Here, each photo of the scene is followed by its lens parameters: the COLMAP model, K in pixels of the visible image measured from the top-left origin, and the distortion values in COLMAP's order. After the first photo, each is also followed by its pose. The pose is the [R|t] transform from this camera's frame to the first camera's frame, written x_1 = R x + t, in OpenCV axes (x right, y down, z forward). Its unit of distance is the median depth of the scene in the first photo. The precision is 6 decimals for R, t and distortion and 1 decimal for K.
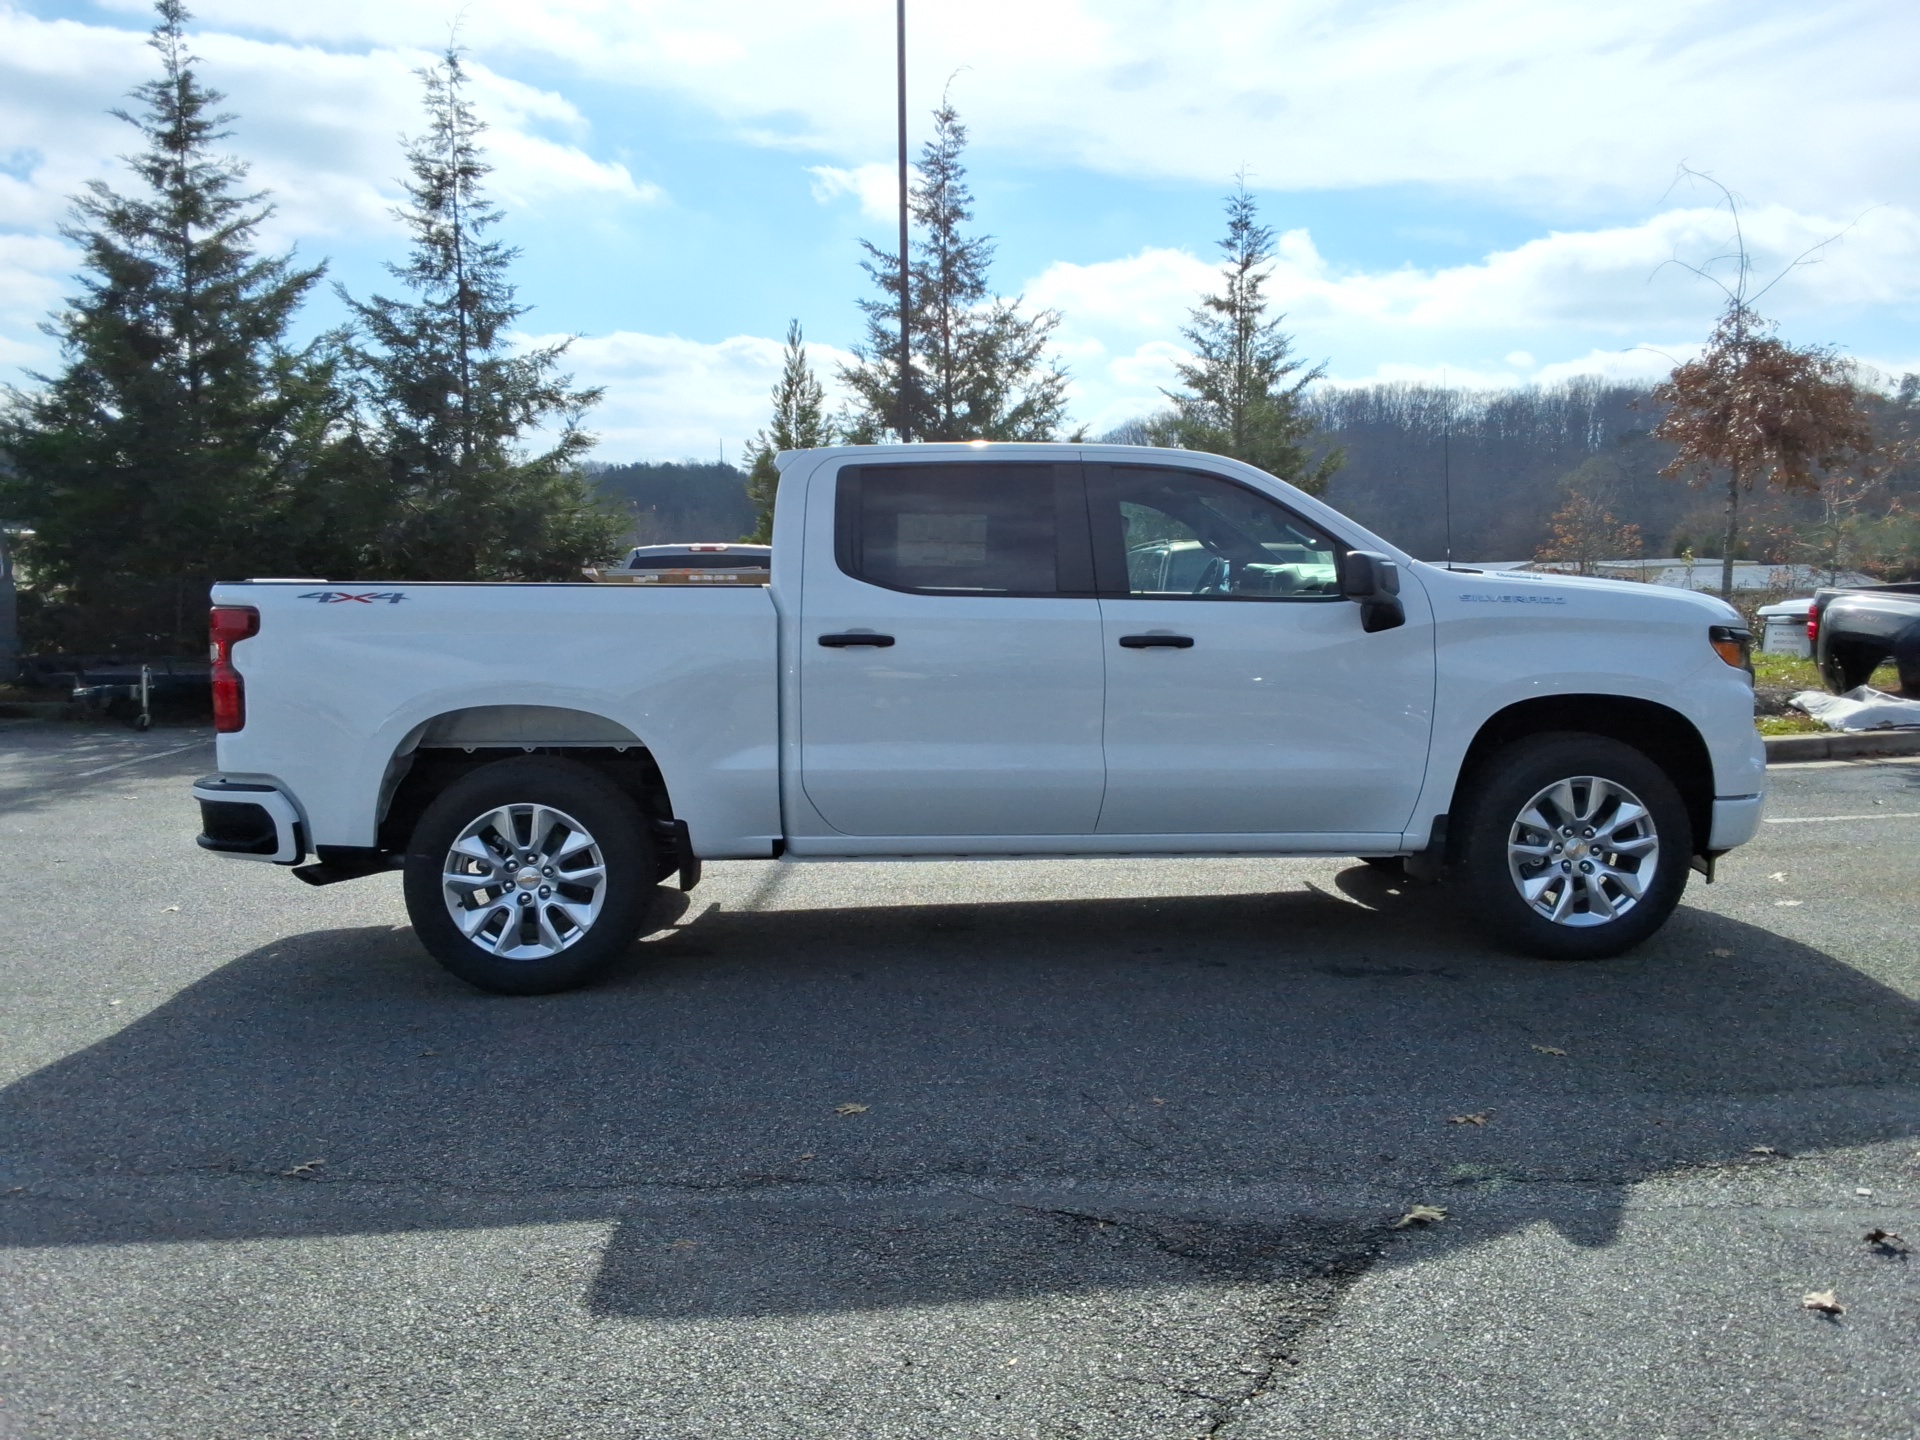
lens RADIAL K [[1543.7, 0, 969.0], [0, 1543.7, 710.6], [0, 0, 1]] dist [0.123224, -0.192842]
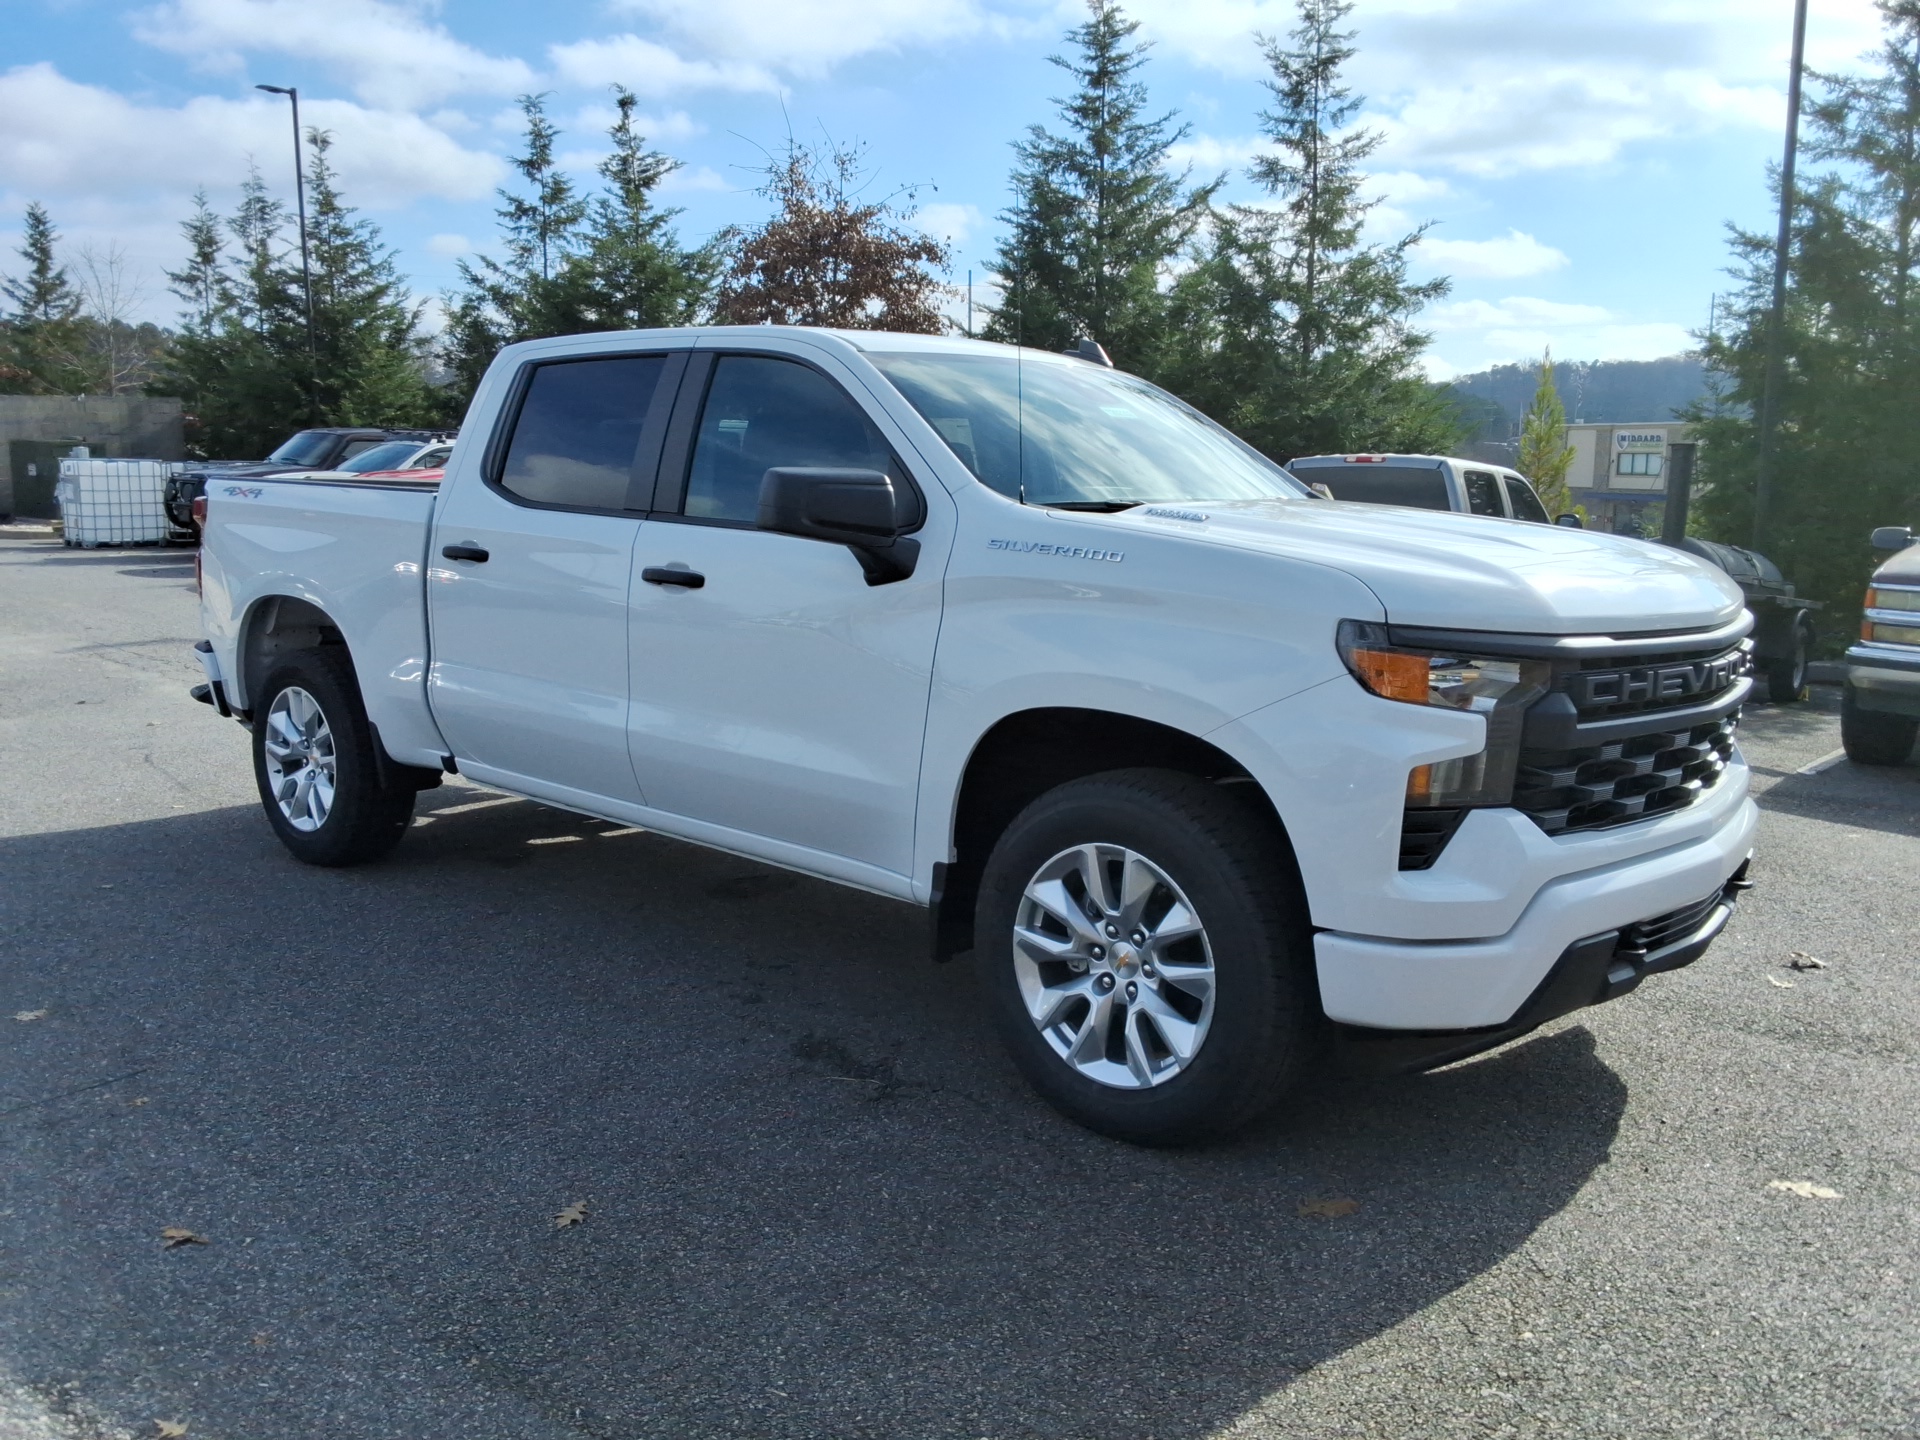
lens RADIAL K [[1548.9, 0, 983.1], [0, 1548.9, 705.4], [0, 0, 1]] dist [0.106909, -0.160914]
pose [[0.704303, 0.123340, -0.699103, 0.252110], [-0.086211, 0.992363, 0.088227, -0.020159], [0.704645, -0.001868, 0.709557, 0.173234]]
